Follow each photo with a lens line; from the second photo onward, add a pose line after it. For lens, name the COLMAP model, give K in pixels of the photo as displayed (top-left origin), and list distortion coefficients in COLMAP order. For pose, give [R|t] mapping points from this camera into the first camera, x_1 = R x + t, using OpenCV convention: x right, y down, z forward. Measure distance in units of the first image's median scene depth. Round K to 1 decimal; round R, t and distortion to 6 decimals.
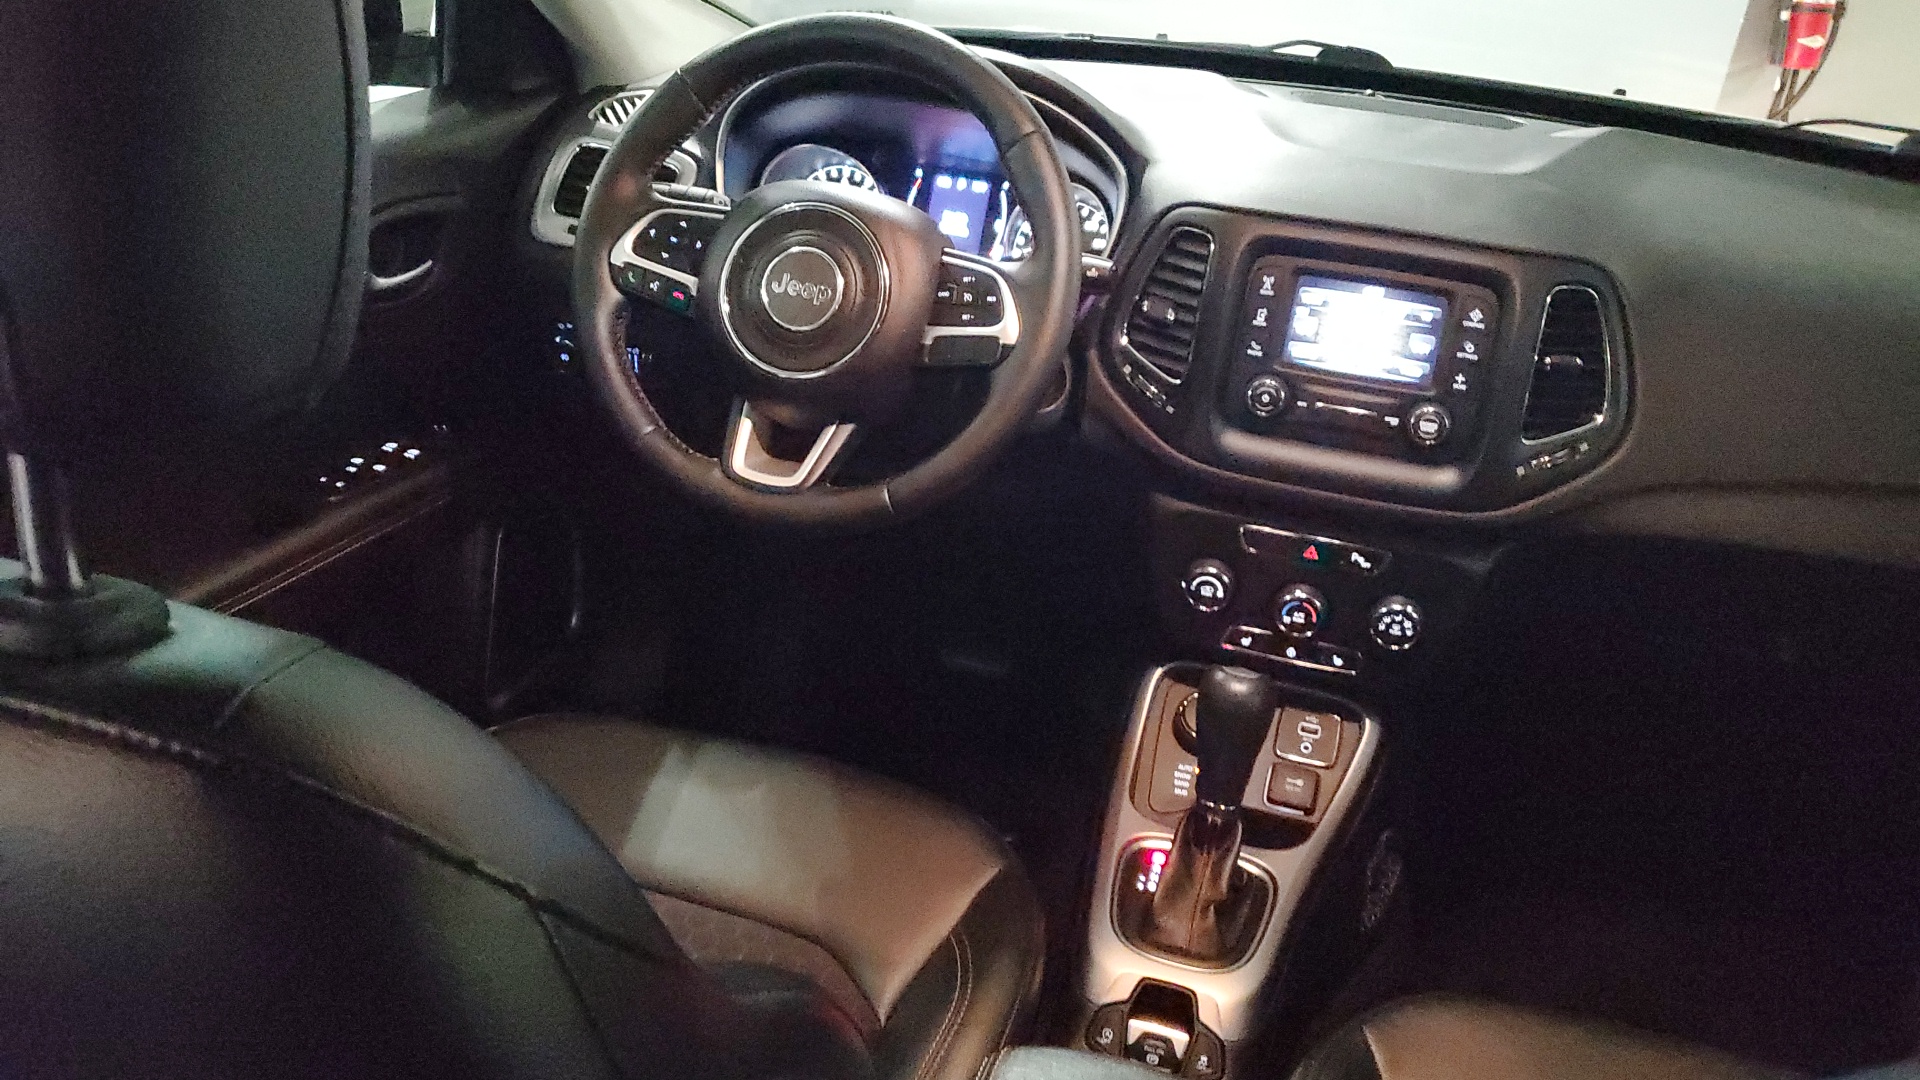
lens RADIAL K [[1538.0, 0, 932.4], [0, 1538.0, 536.0], [0, 0, 1]] dist [0.051893, -0.053312]
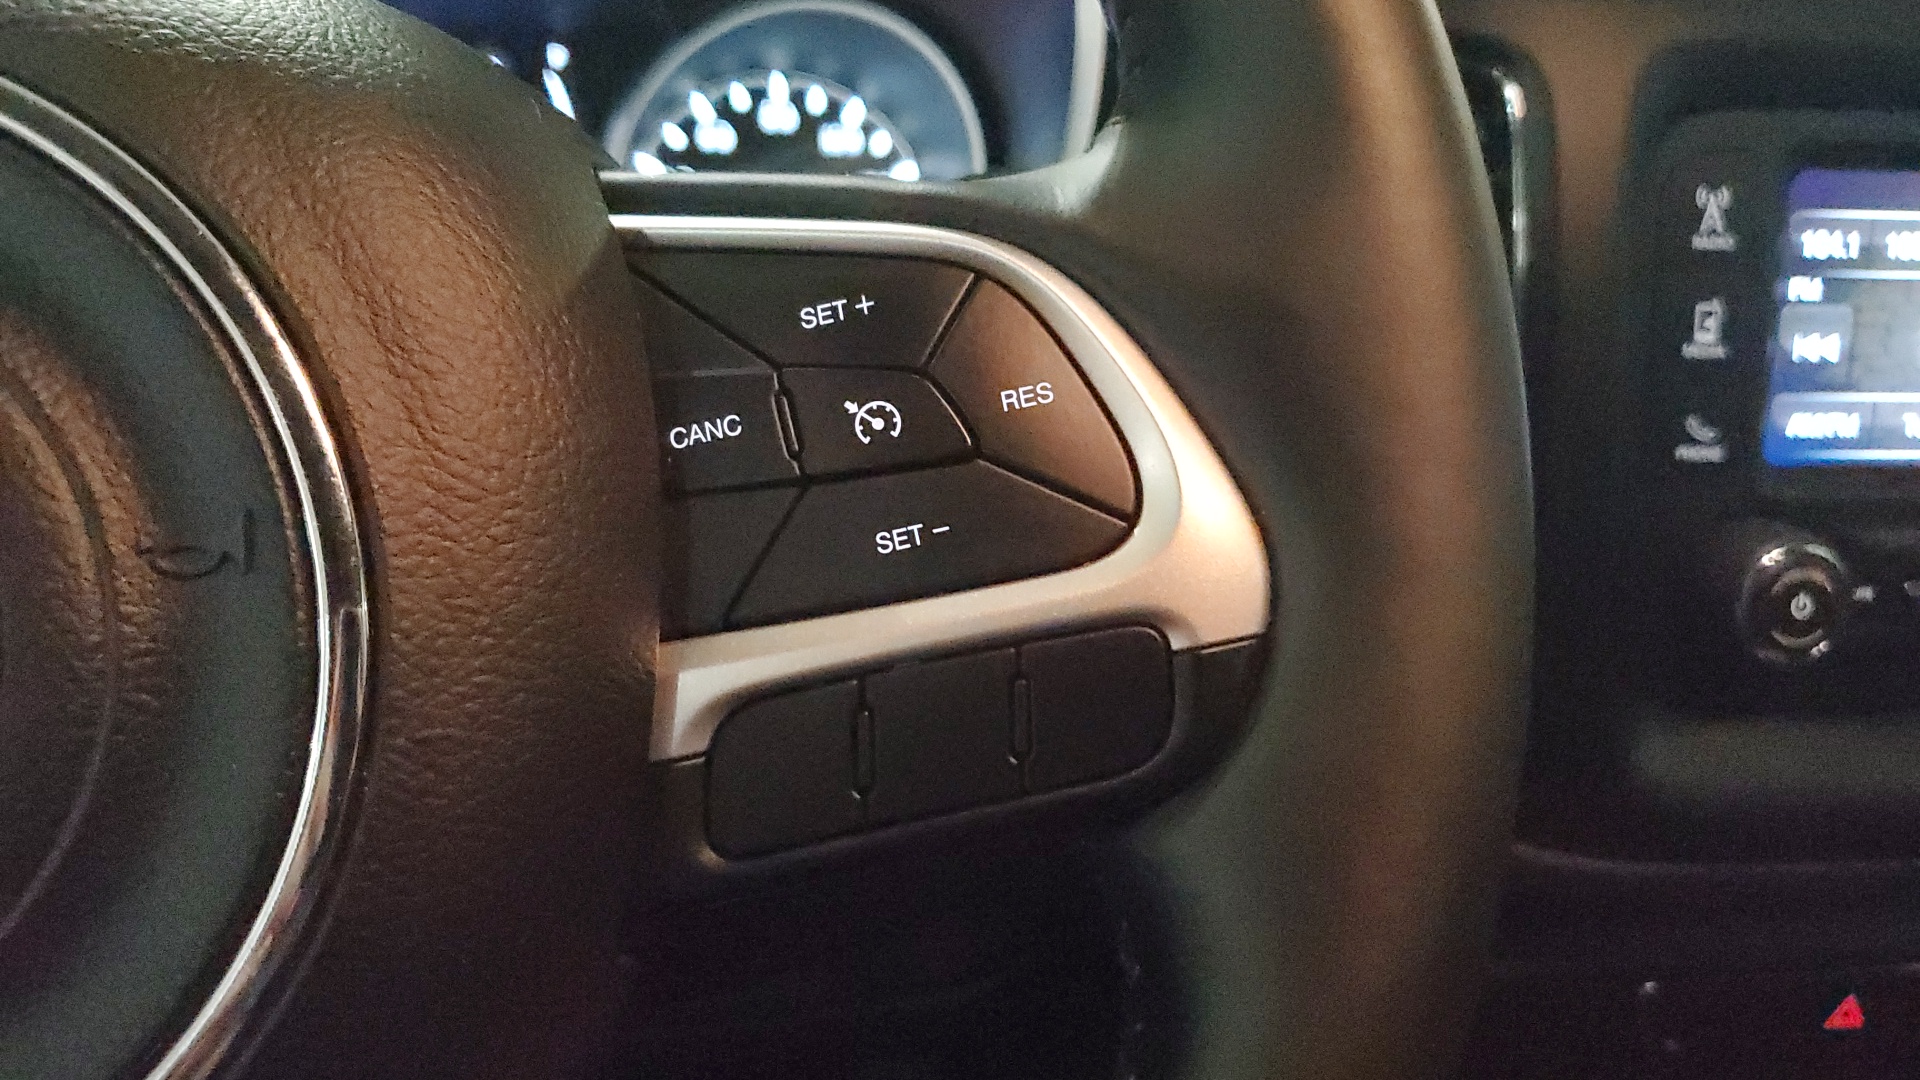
lens RADIAL K [[1538.0, 0, 951.4], [0, 1538.0, 522.6], [0, 0, 1]] dist [0.051893, -0.053312]
pose [[0.894126, -0.195684, 0.402798, -0.037557], [0.202257, 0.978970, 0.026628, -0.142668], [-0.399538, 0.057660, 0.914901, 0.792322]]
